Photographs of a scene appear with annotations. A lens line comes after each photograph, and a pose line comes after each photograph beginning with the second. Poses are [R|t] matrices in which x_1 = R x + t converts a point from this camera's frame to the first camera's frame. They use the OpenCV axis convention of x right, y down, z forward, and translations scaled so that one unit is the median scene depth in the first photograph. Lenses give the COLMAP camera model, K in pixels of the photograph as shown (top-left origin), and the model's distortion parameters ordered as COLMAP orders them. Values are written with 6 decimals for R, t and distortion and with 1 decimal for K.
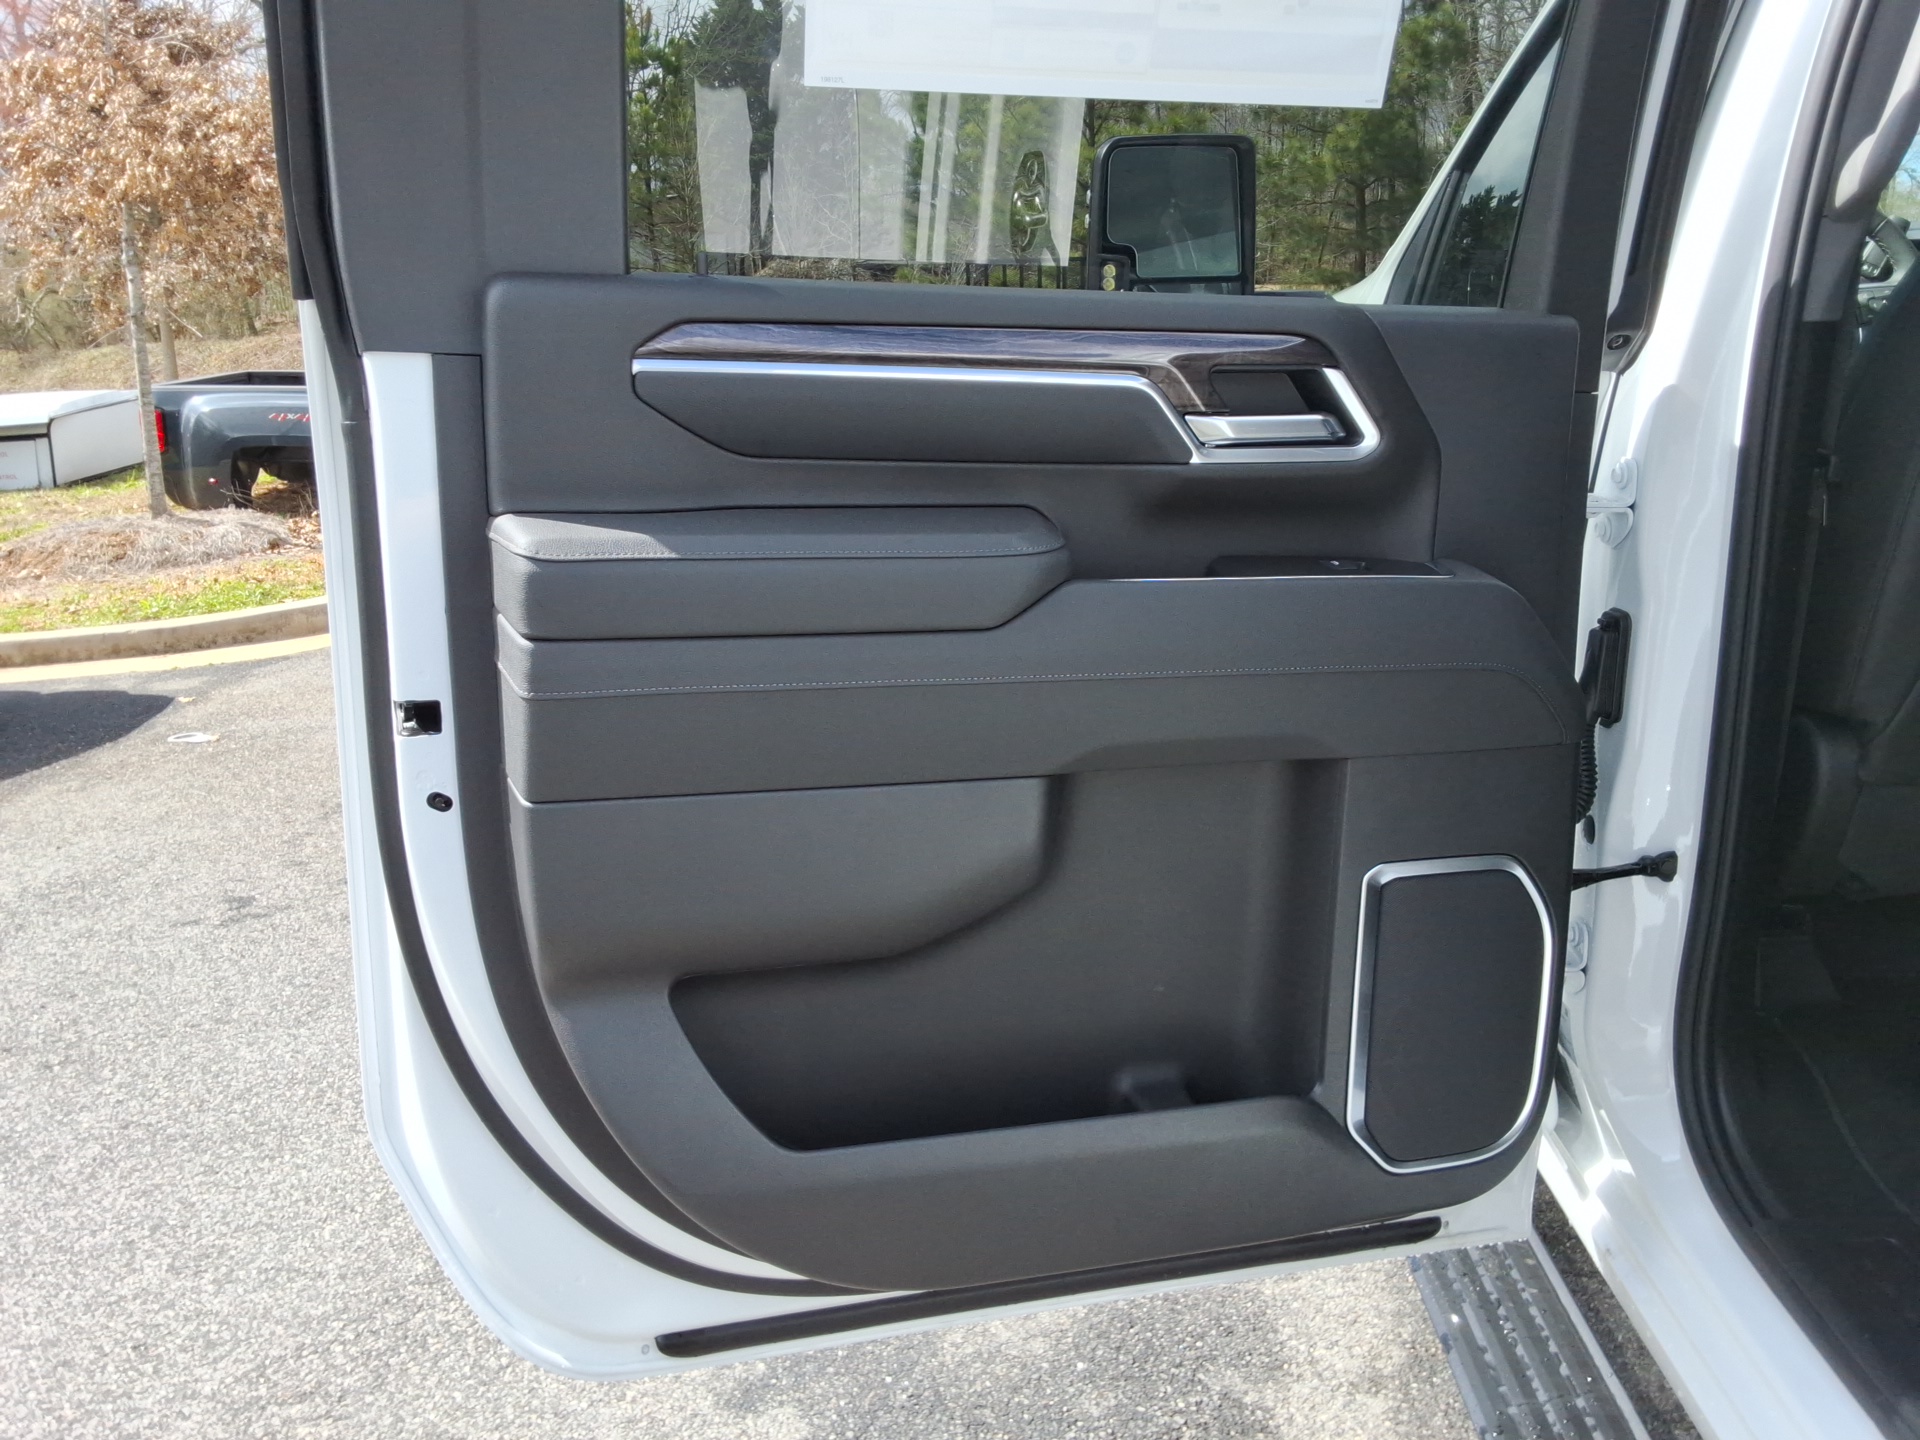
lens RADIAL K [[1533.7, 0, 967.6], [0, 1533.7, 715.9], [0, 0, 1]] dist [0.116882, -0.180737]
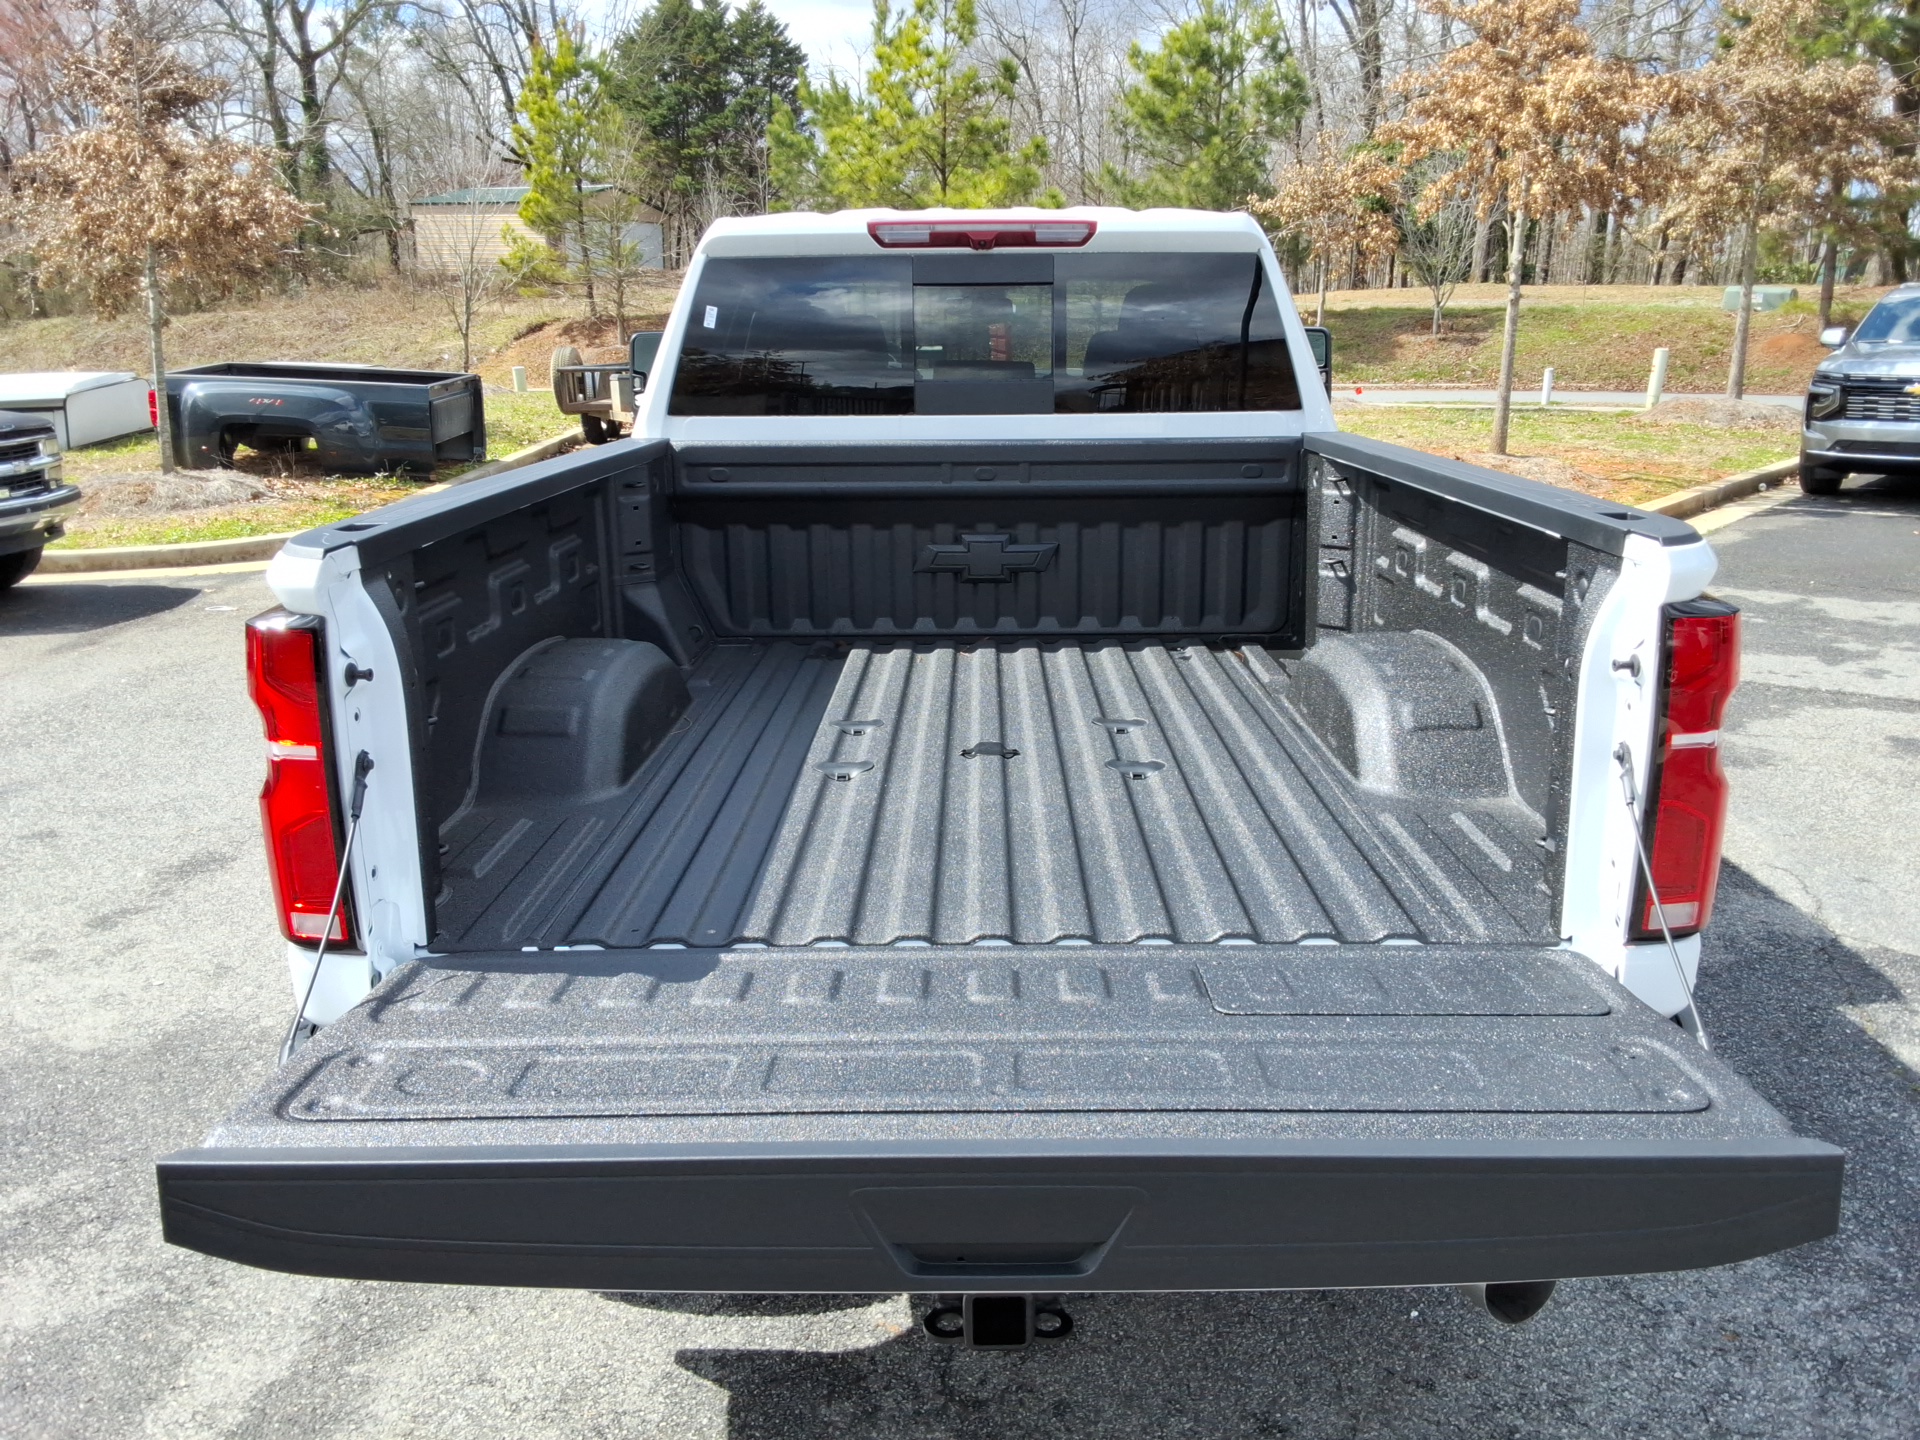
lens RADIAL K [[1539.2, 0, 968.3], [0, 1539.2, 719.2], [0, 0, 1]] dist [0.110737, -0.176438]
pose [[0.999036, 0.021728, 0.038133, 0.131479], [-0.022004, 0.999735, 0.006829, 0.063203], [-0.037975, -0.007662, 0.999249, -0.397152]]
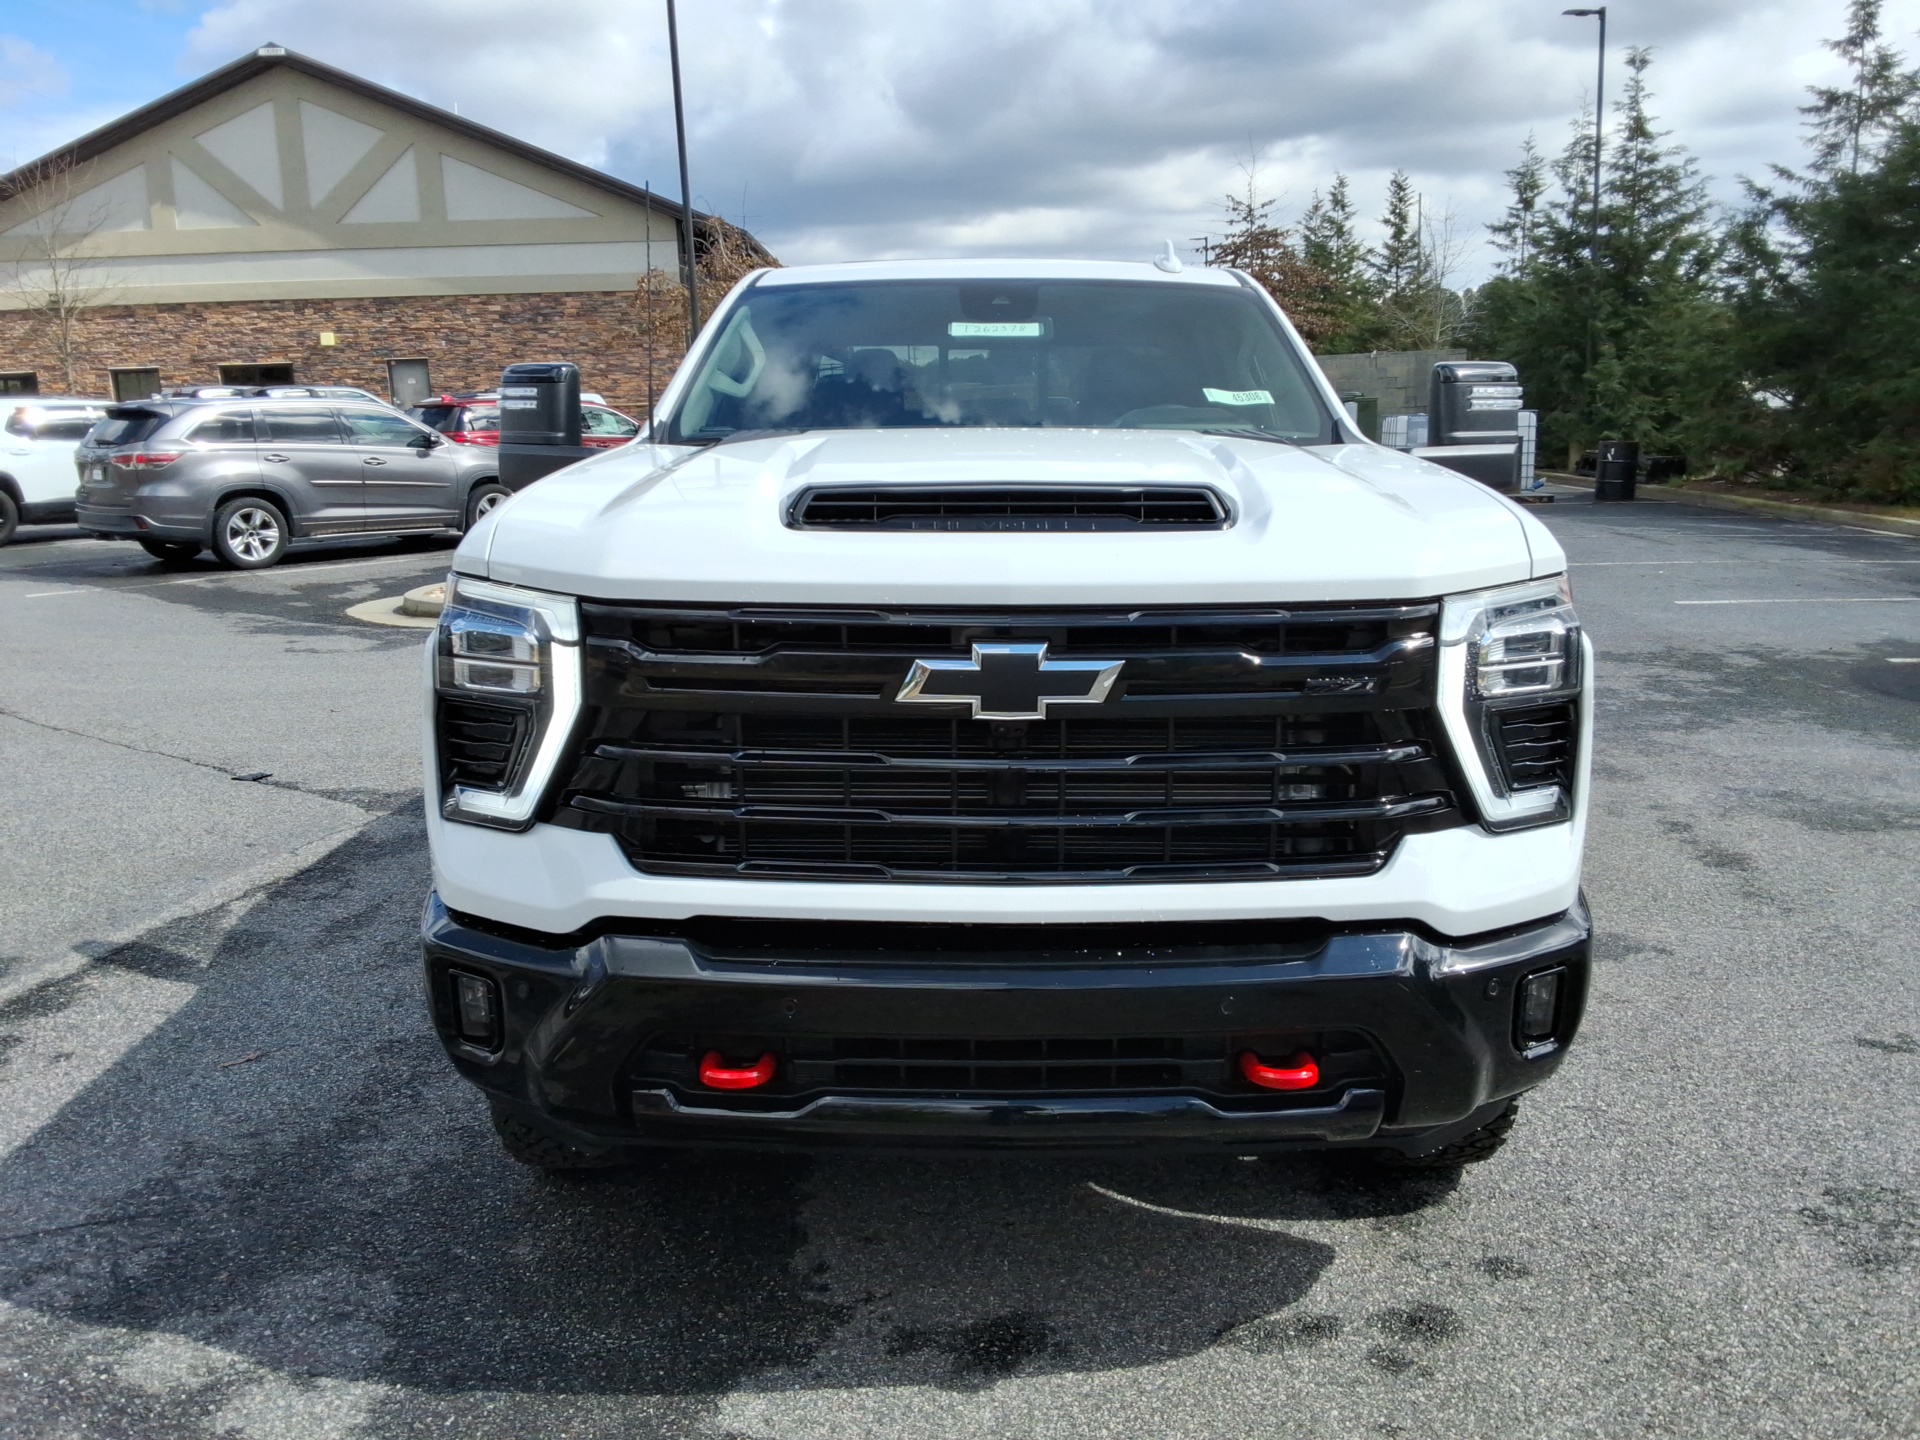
lens RADIAL K [[1533.4, 0, 969.9], [0, 1533.4, 715.5], [0, 0, 1]] dist [0.071983, -0.101313]
pose [[-0.998678, 0.045930, -0.023066, 0.178176], [0.031915, 0.905960, 0.422158, -0.174350], [0.040287, 0.420864, -0.906229, 0.625713]]
